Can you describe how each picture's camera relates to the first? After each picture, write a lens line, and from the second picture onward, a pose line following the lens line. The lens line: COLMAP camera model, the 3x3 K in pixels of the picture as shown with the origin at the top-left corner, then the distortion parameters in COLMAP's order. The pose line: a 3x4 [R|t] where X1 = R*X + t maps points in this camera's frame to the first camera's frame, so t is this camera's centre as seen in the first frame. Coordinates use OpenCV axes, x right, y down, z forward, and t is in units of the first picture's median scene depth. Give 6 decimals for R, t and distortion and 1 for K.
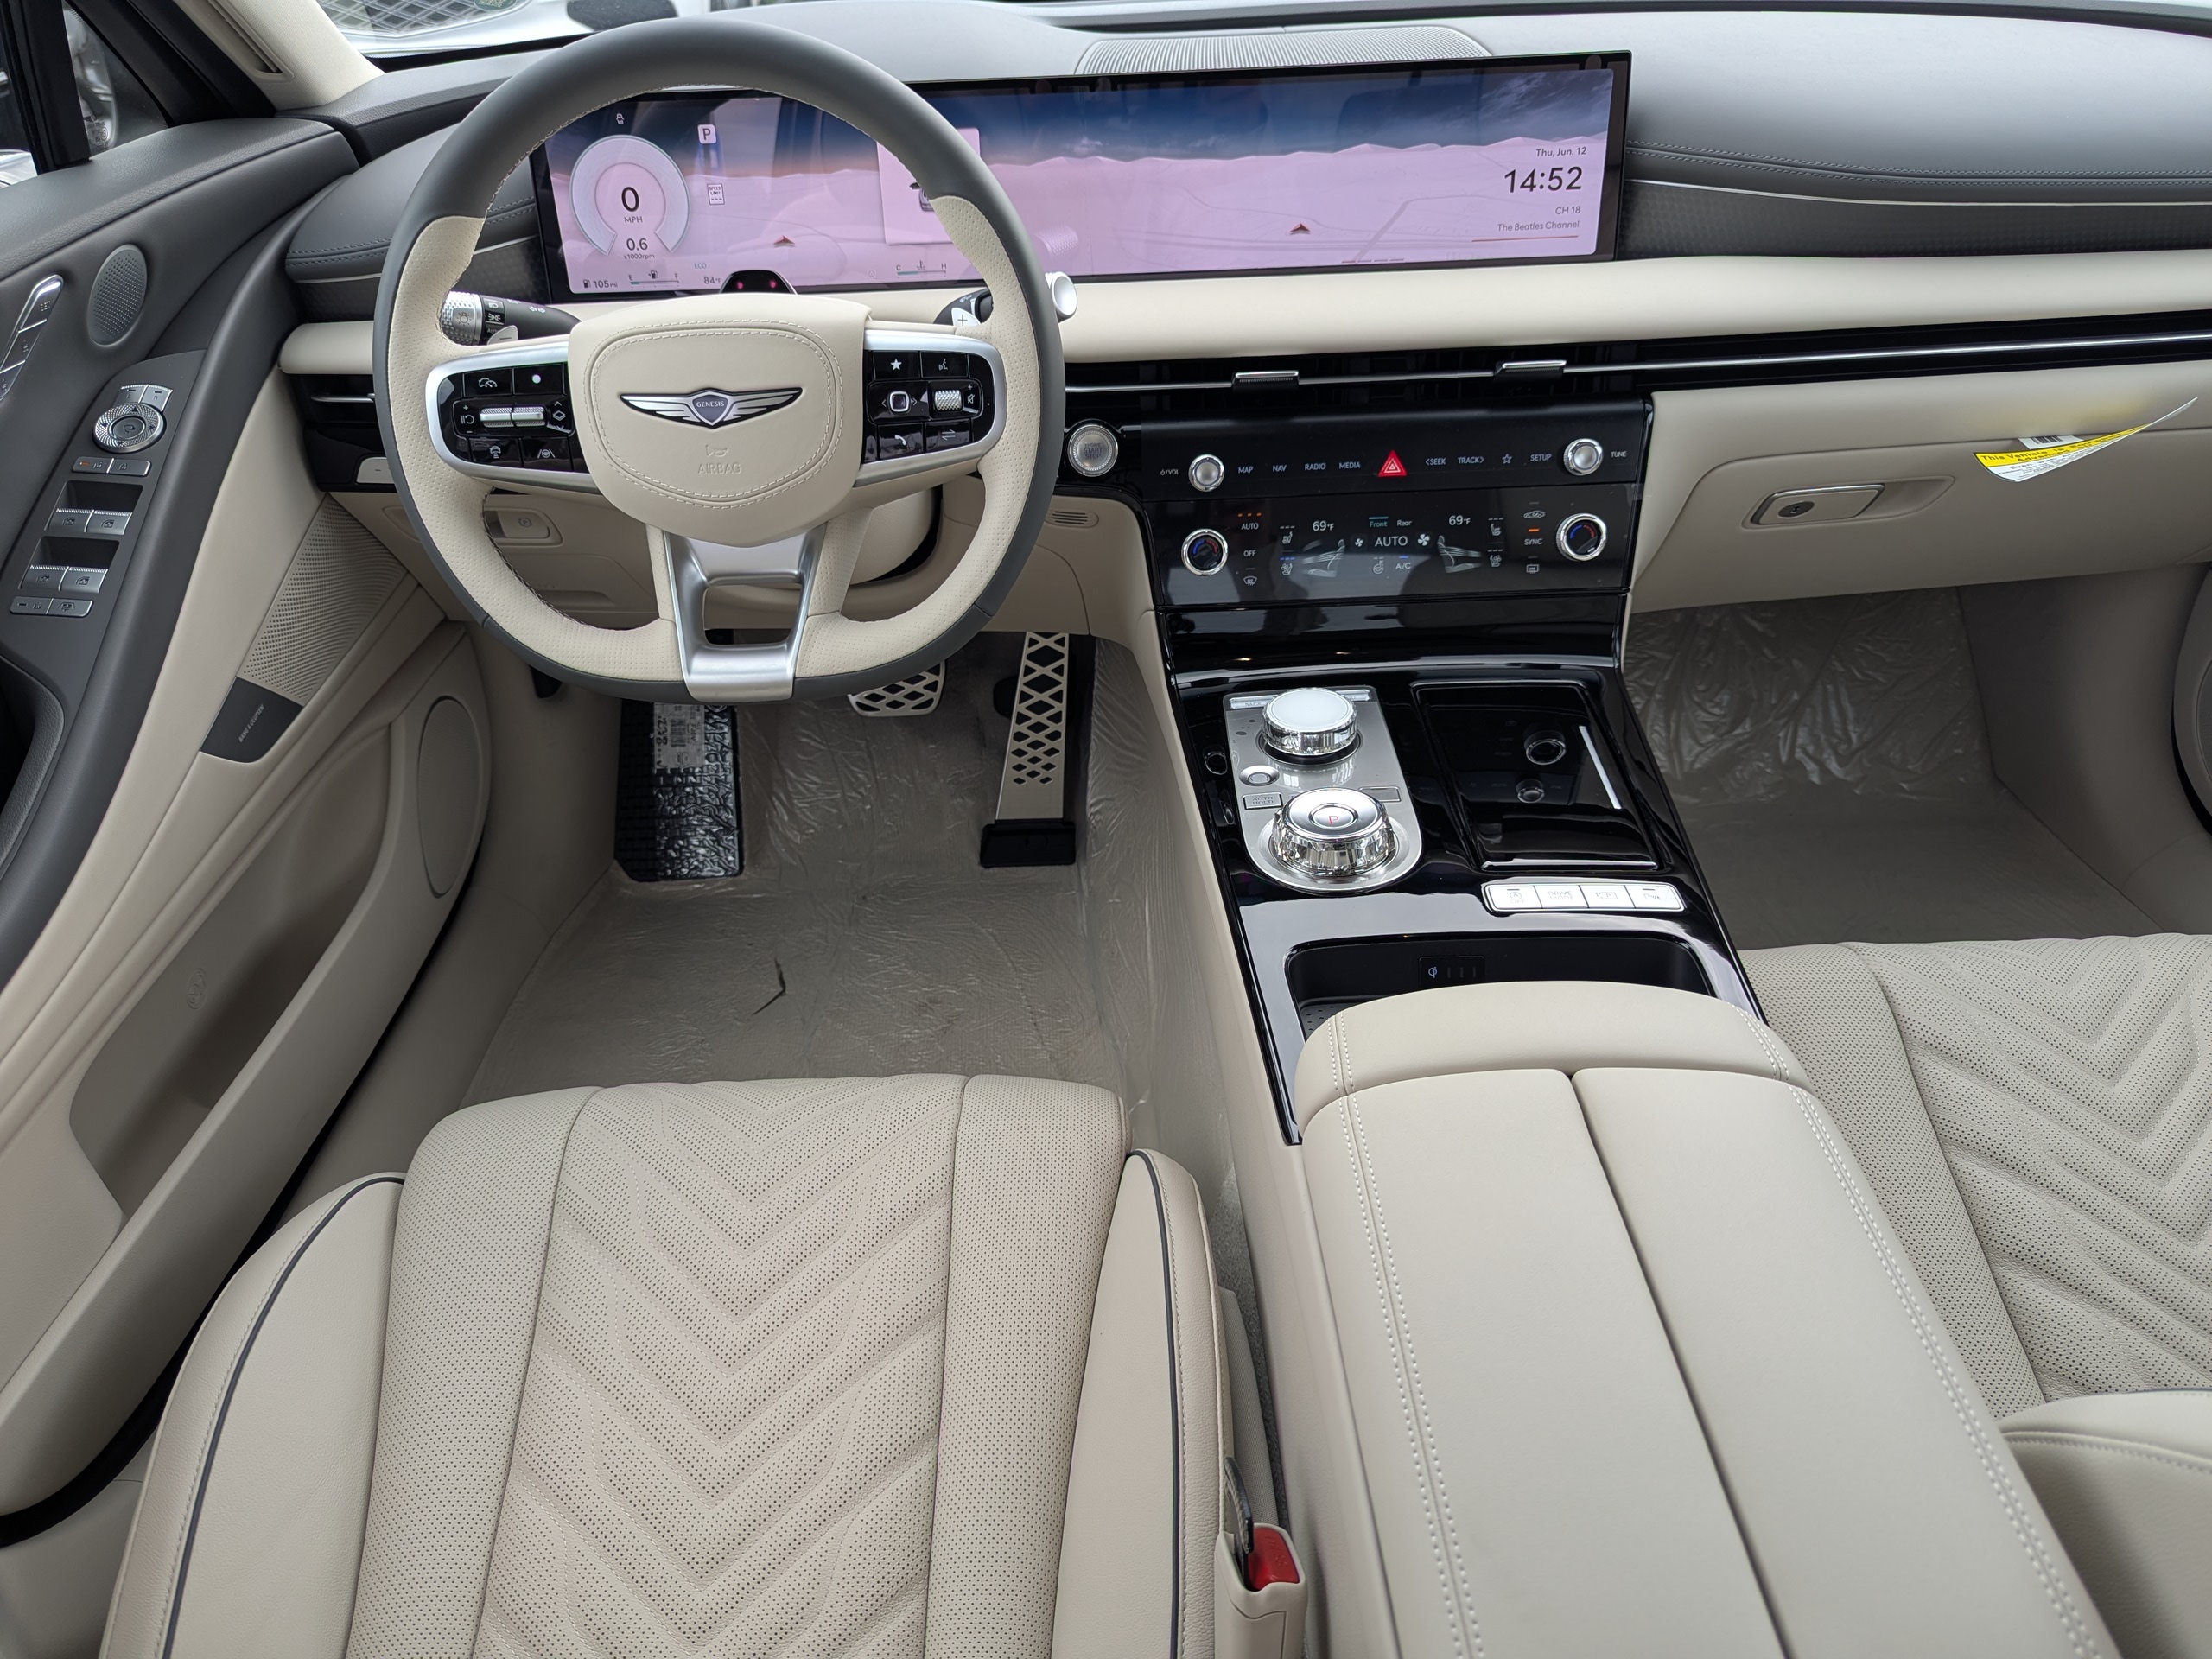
lens RADIAL K [[1589.7, 0, 1106.0], [0, 1589.7, 829.5], [0, 0, 1]] dist [0.012619, -0.005237]
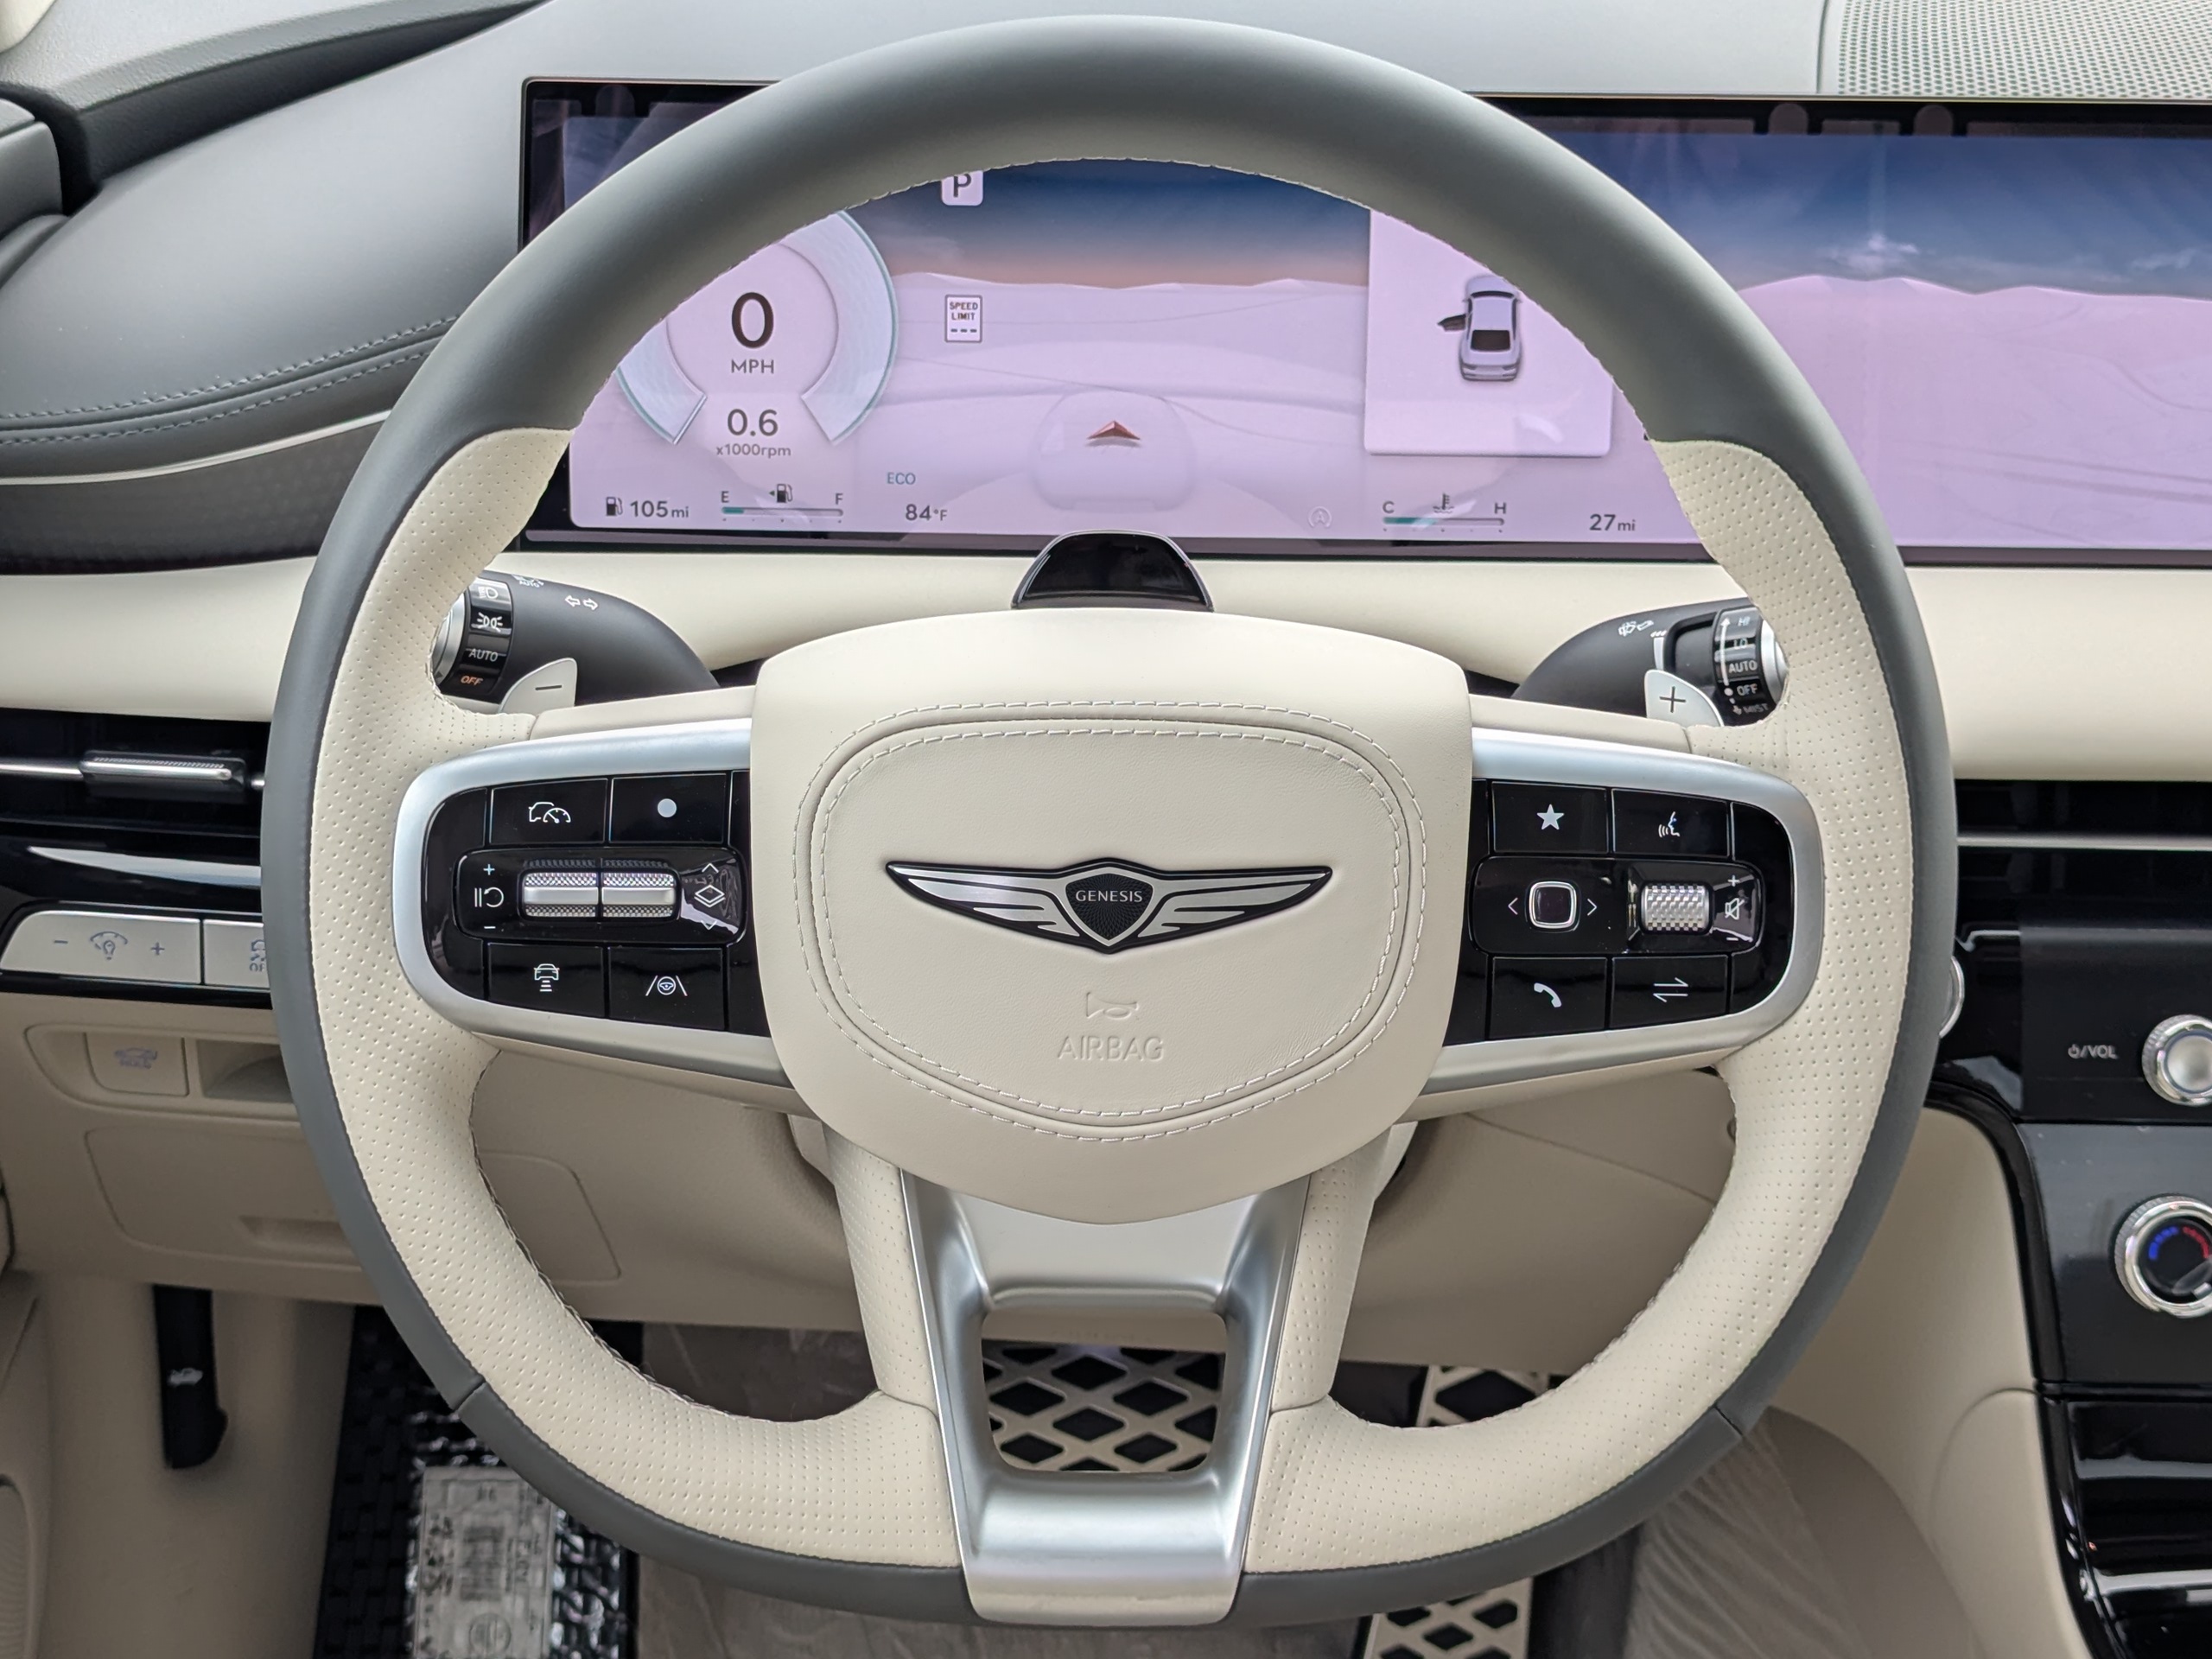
lens RADIAL K [[4508.0, 0, 1116.3], [0, 4508.0, 774.9], [0, 0, 1]] dist [0.359674, -3.460981]
pose [[0.998831, 0.047437, 0.009281, -0.218331], [-0.044675, 0.979301, -0.197418, -0.057567], [-0.018454, 0.196773, 0.980275, -0.123728]]
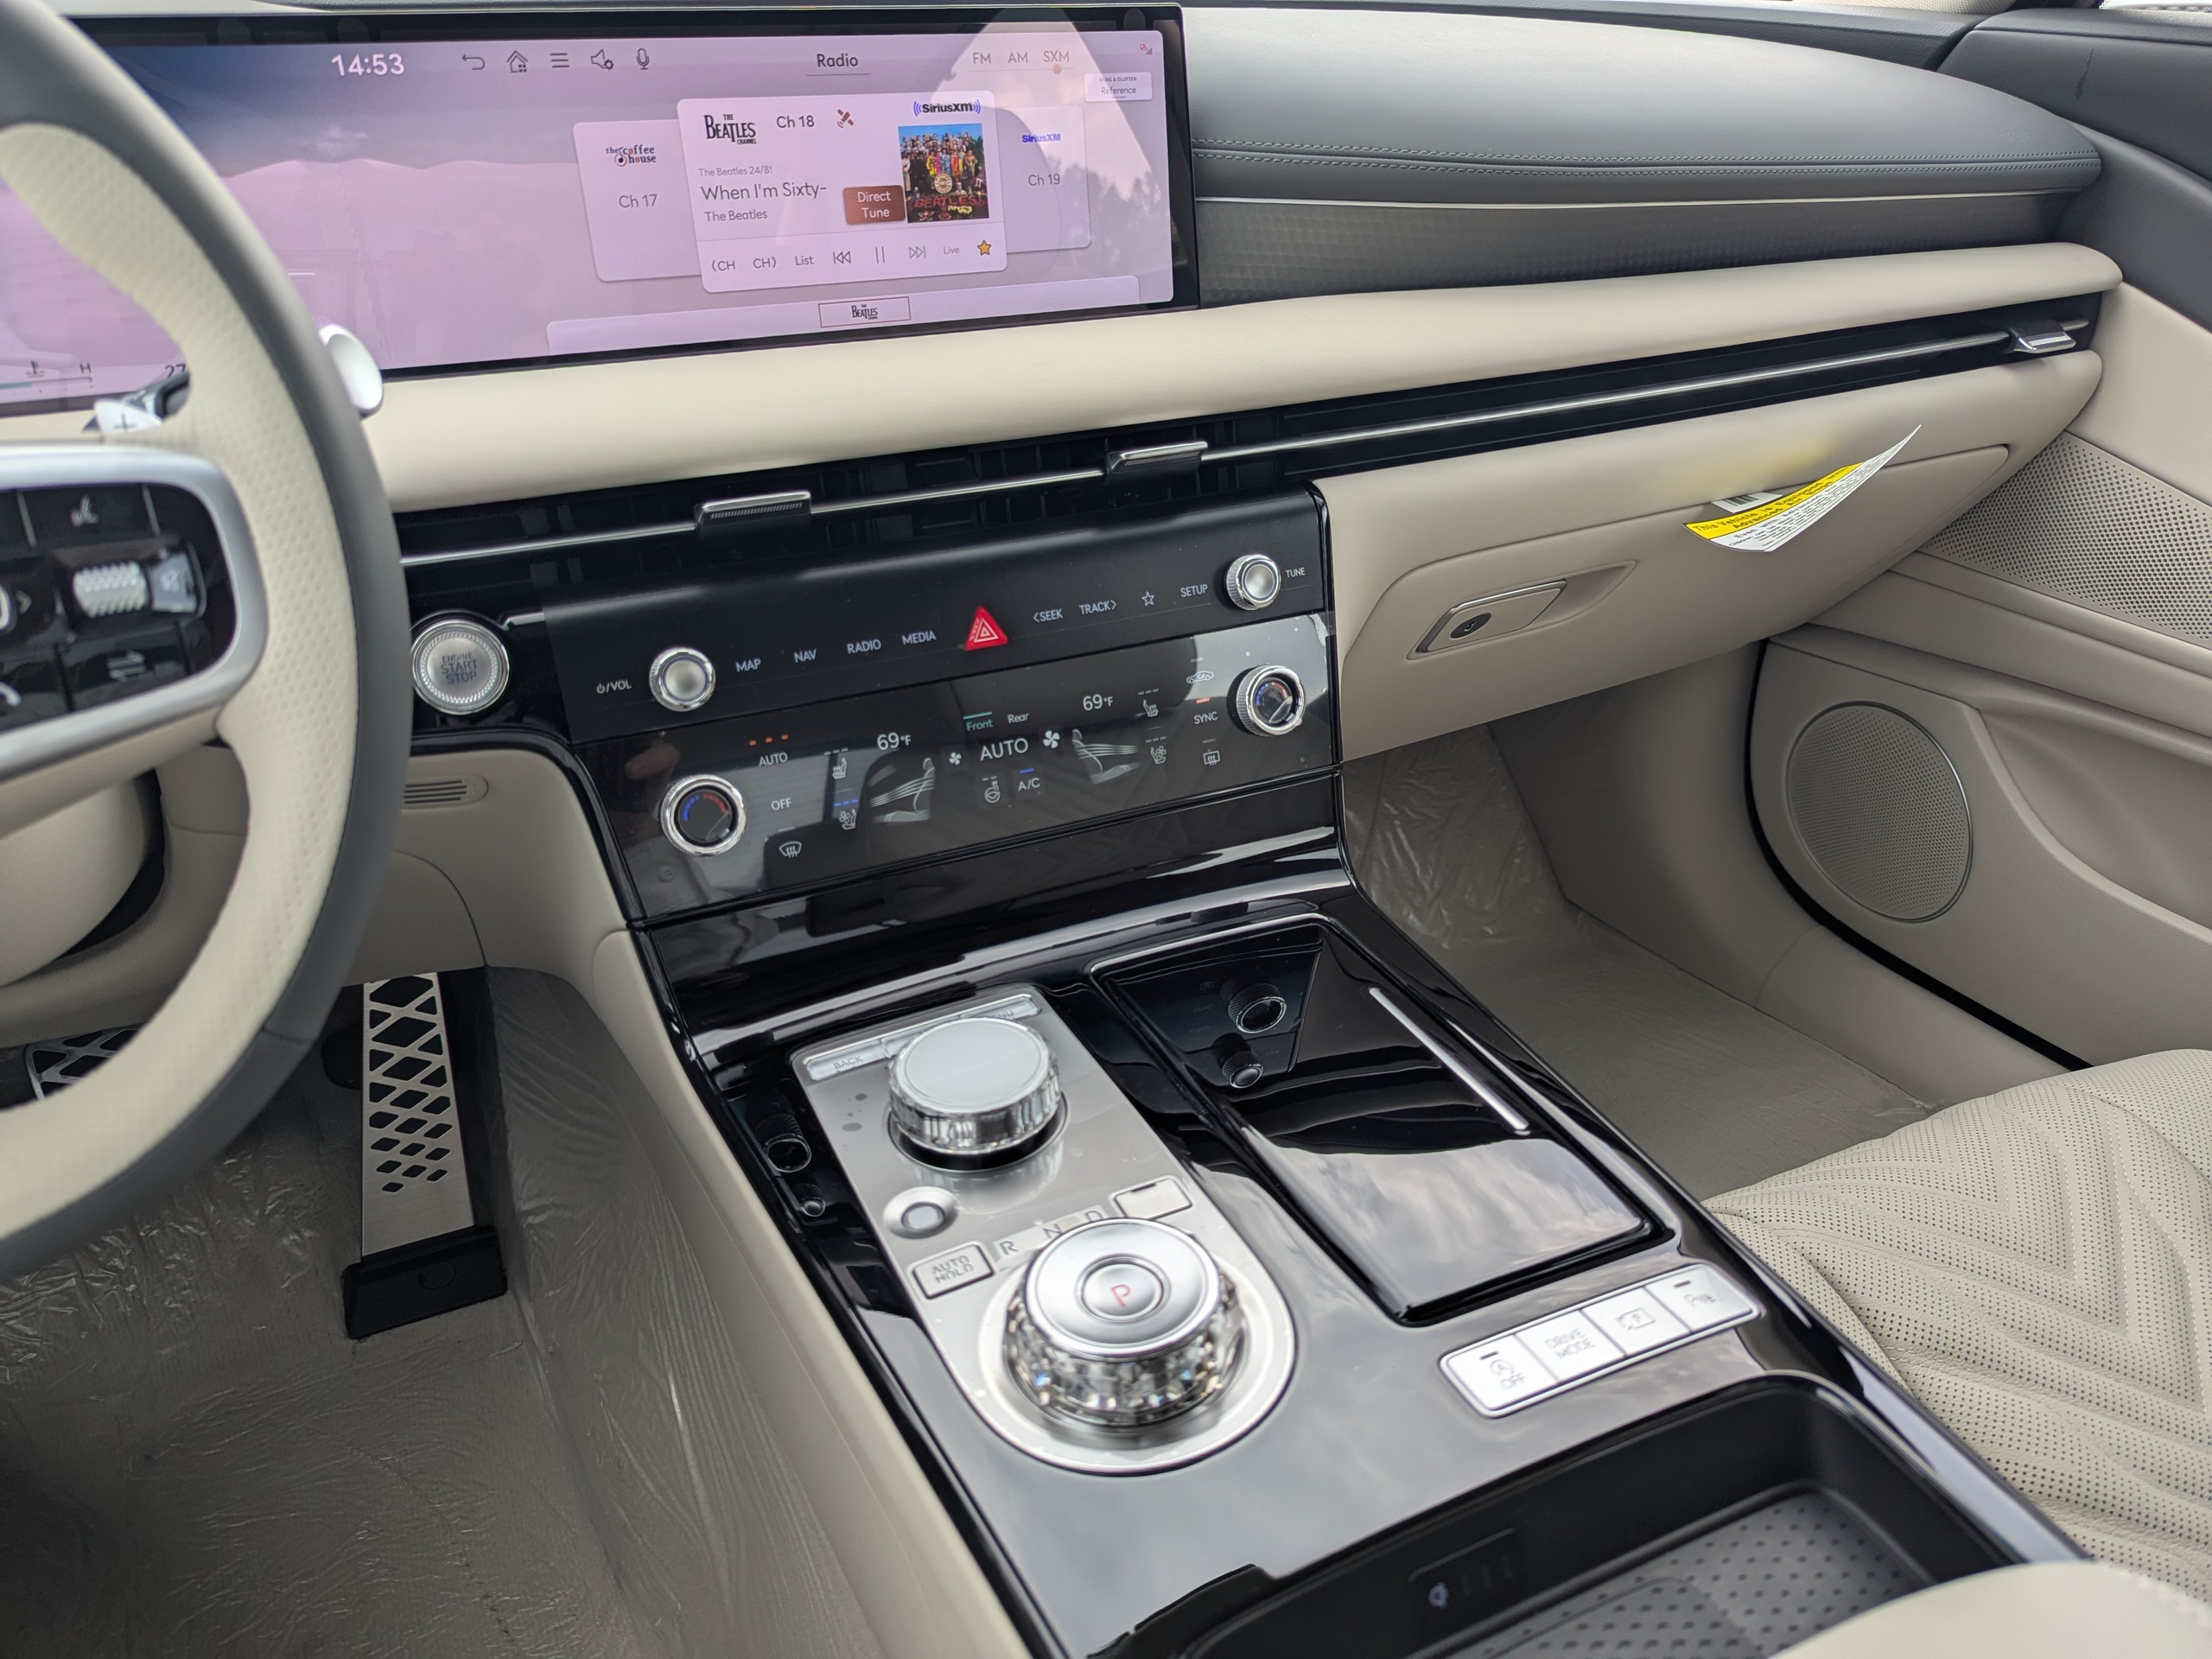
lens RADIAL K [[1582.6, 0, 1105.9], [0, 1582.6, 851.6], [0, 0, 1]] dist [0.064703, -0.069194]
pose [[0.906615, -0.172994, 0.384868, -0.028950], [0.212070, 0.975339, -0.061158, -0.097008], [-0.364796, 0.137065, 0.920943, 0.427931]]
